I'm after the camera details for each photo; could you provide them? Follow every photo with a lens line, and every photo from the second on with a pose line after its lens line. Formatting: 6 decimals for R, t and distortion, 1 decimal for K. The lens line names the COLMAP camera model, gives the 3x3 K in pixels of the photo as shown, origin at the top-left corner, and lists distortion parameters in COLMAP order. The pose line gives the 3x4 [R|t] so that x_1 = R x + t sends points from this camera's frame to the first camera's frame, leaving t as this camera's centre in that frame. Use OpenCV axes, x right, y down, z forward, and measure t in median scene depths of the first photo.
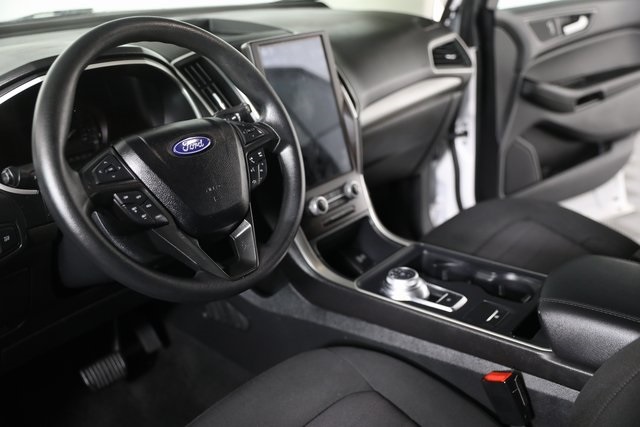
lens RADIAL K [[625.9, 0, 315.5], [0, 625.9, 208.7], [0, 0, 1]] dist [0.031329, 0.000000]
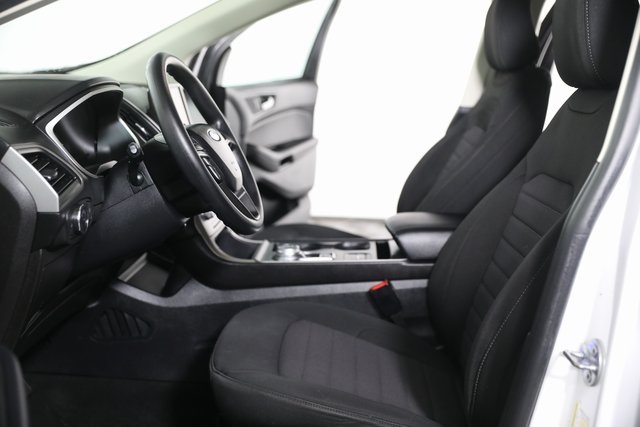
lens RADIAL K [[752.7, 0, 319.7], [0, 752.7, 213.0], [0, 0, 1]] dist [0.000410, 0.000000]
pose [[0.795344, -0.081331, 0.600677, -0.433560], [0.205324, 0.968524, -0.140728, 0.155262], [-0.570325, 0.235260, 0.787009, -0.187420]]
